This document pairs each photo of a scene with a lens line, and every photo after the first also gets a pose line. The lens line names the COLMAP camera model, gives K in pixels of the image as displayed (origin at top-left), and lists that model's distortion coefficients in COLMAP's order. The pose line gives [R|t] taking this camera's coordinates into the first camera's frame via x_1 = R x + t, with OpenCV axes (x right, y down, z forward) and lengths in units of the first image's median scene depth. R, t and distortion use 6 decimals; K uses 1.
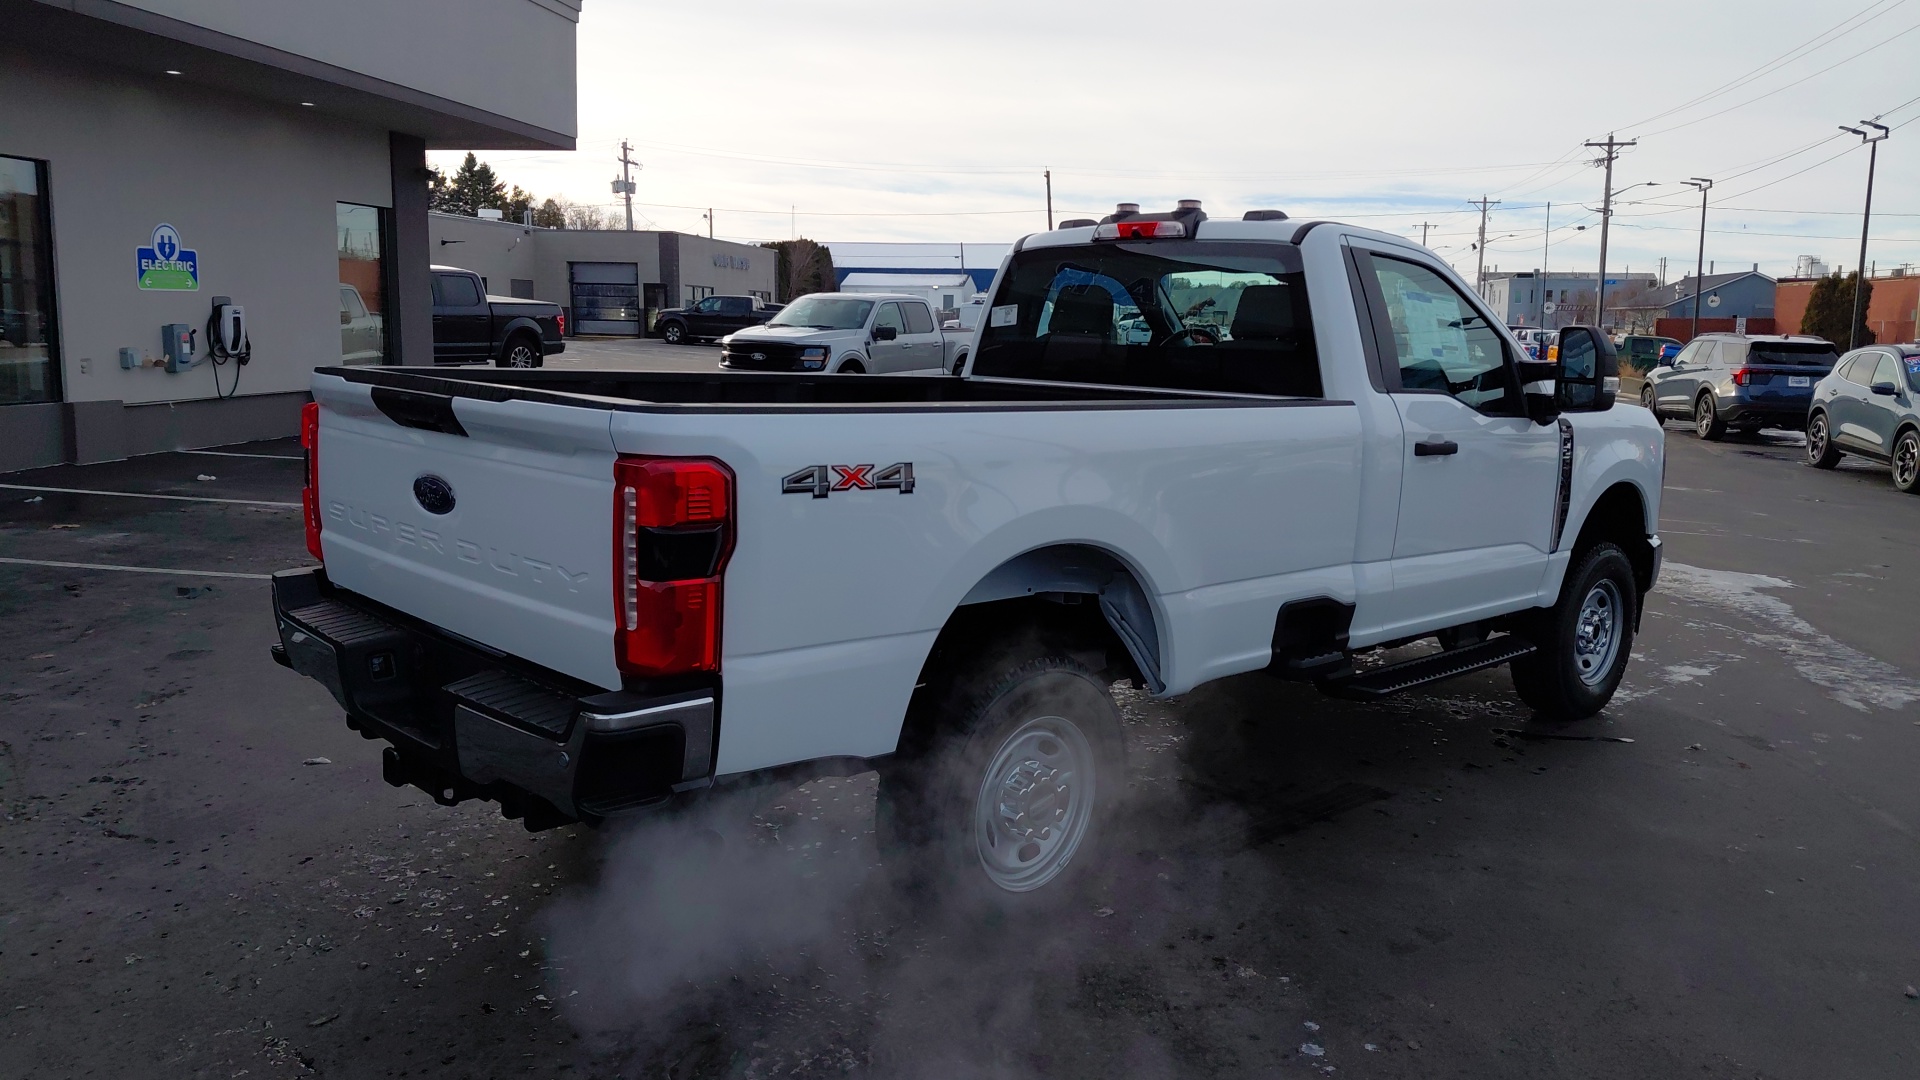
lens RADIAL K [[1399.6, 0, 960.9], [0, 1399.6, 533.0], [0, 0, 1]] dist [0.071799, -0.119021]
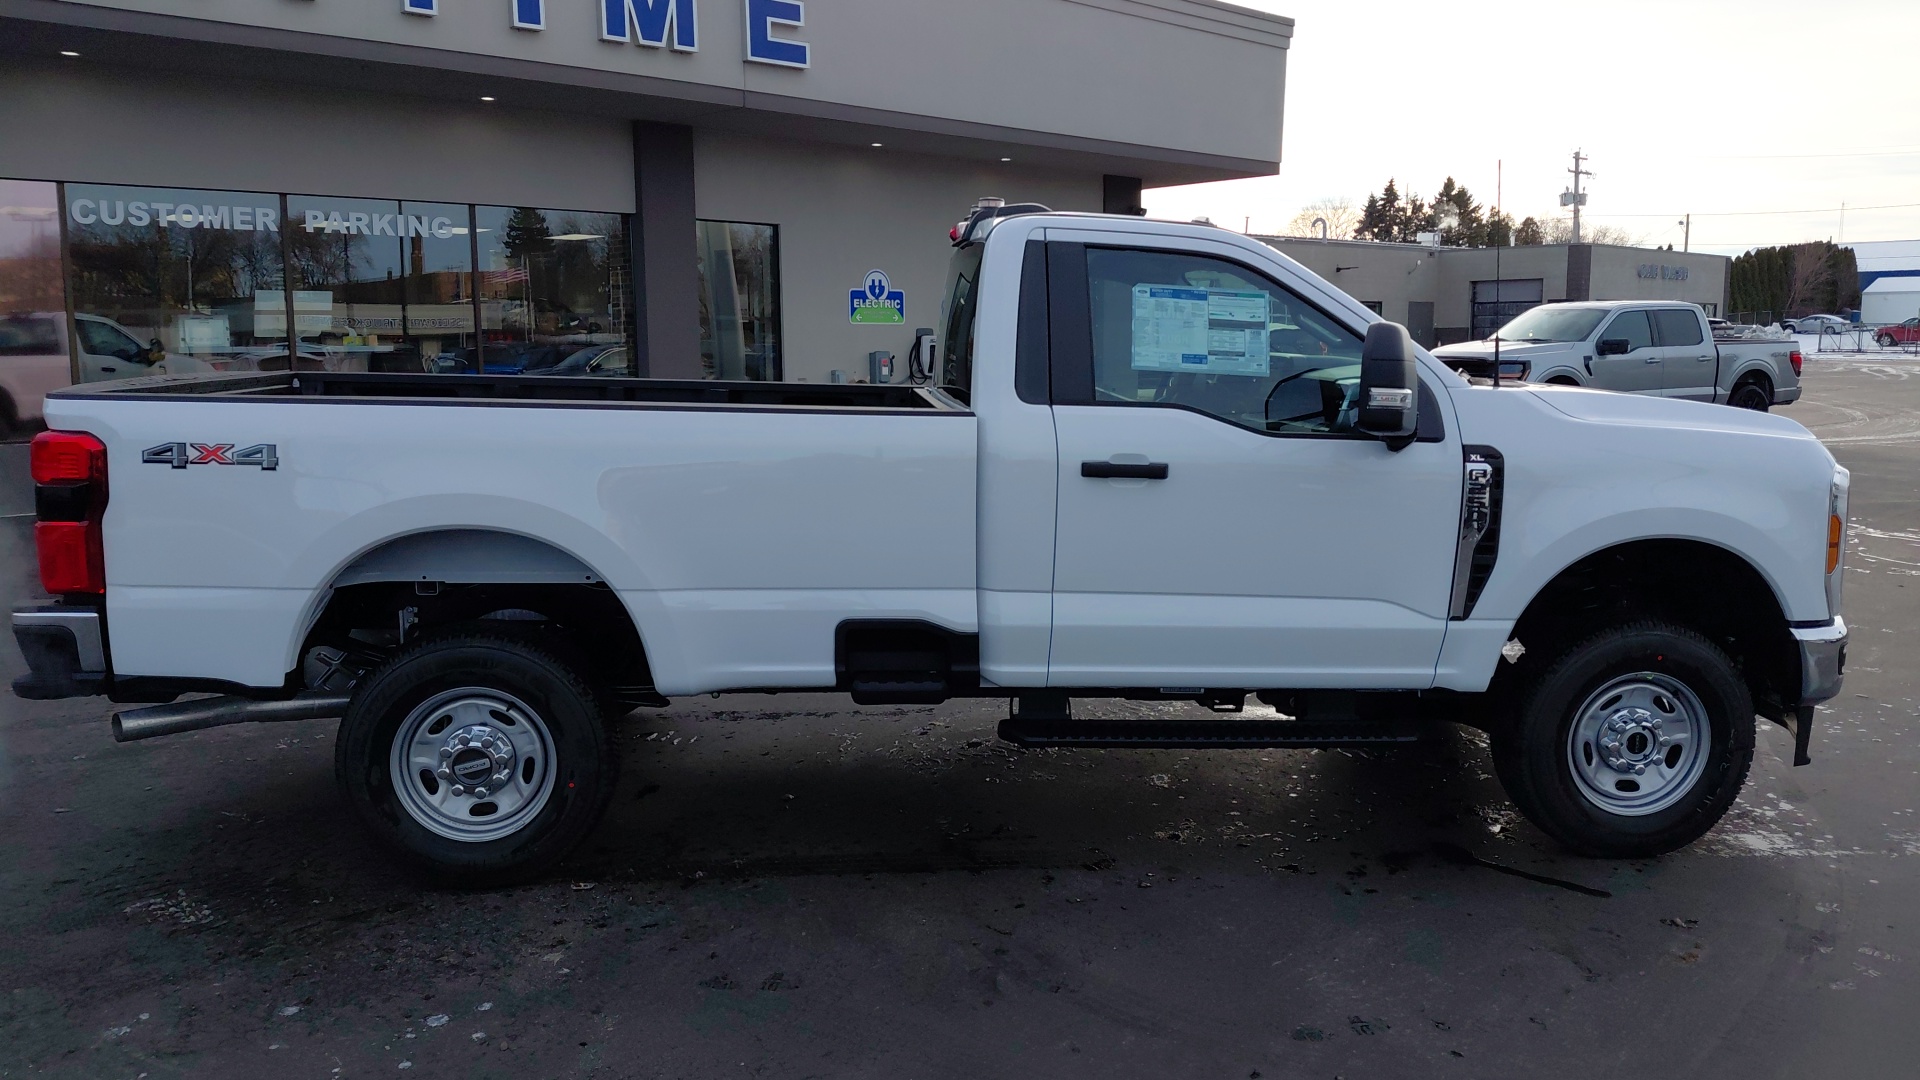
lens RADIAL K [[1399.6, 0, 960.9], [0, 1399.6, 533.0], [0, 0, 1]] dist [0.071799, -0.119021]
pose [[0.783495, 0.064936, -0.617996, 0.249920], [-0.075250, 0.997121, 0.009370, -0.006442], [0.616825, 0.039163, 0.786125, 0.087074]]
